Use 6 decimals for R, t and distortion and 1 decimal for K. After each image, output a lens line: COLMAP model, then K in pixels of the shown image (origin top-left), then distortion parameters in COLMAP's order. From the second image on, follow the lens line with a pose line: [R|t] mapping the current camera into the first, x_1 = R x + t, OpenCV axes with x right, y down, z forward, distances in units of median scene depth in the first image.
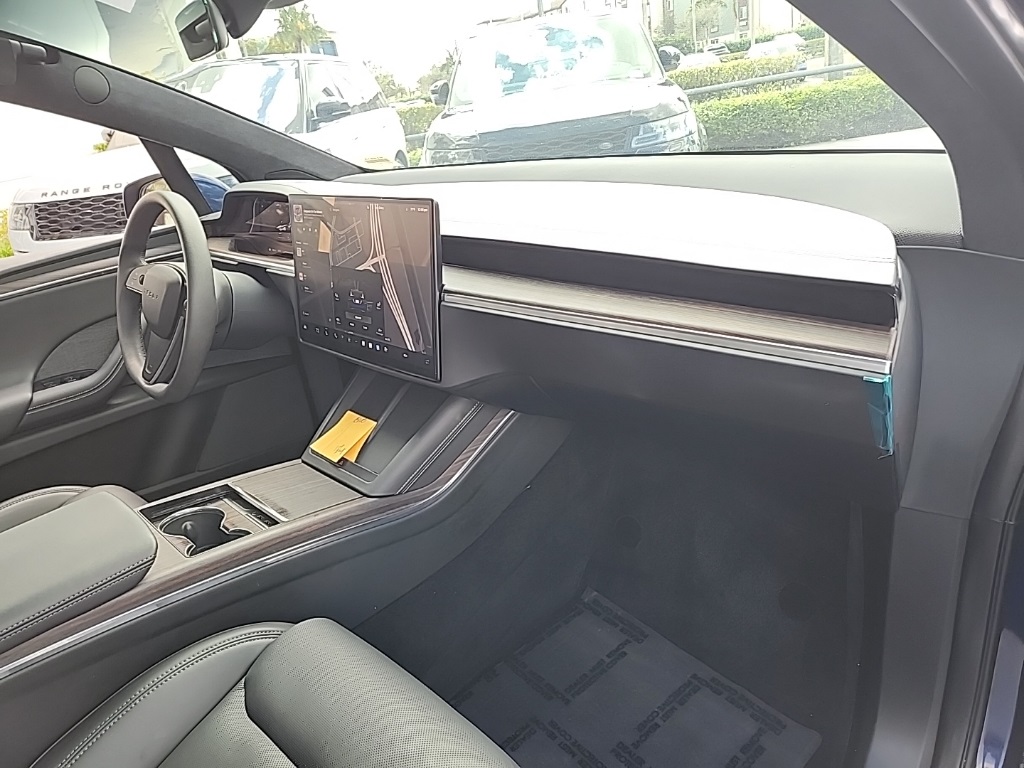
lens RADIAL K [[684.1, 0, 519.6], [0, 684.1, 378.3], [0, 0, 1]] dist [0.074383, -0.064856]
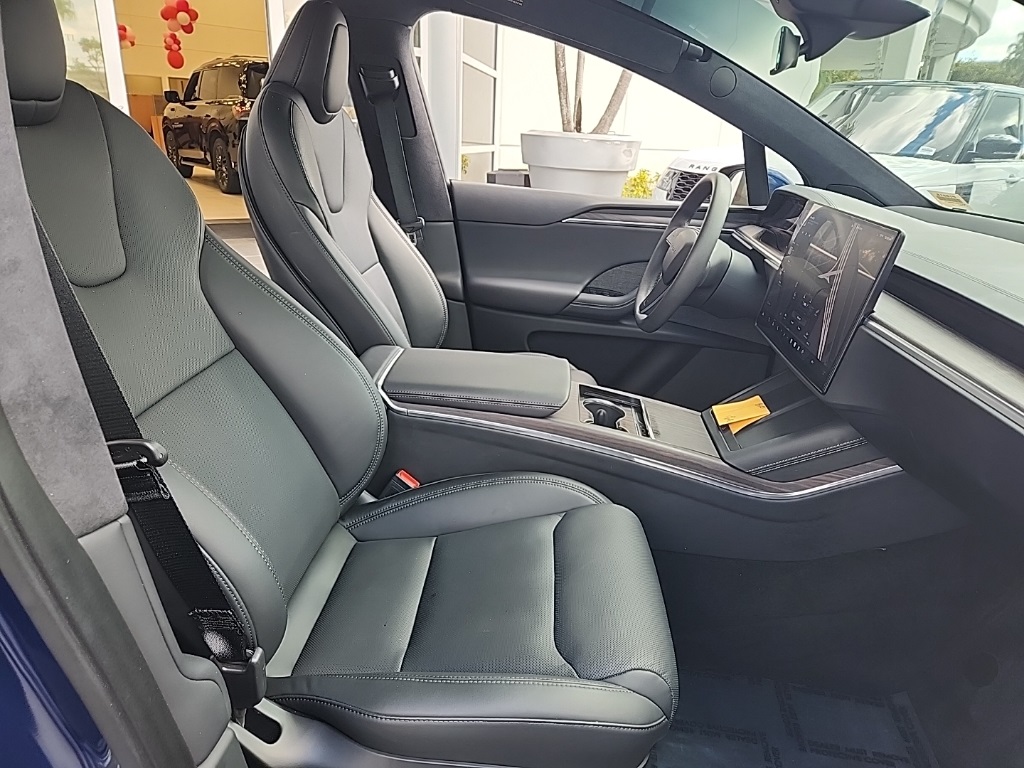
lens RADIAL K [[684.1, 0, 519.6], [0, 684.1, 378.3], [0, 0, 1]] dist [0.074383, -0.064856]
pose [[0.644010, 0.424275, -0.636587, 0.206175], [-0.431849, 0.888480, 0.155272, 0.017001], [0.631473, 0.174912, 0.755413, -0.090673]]
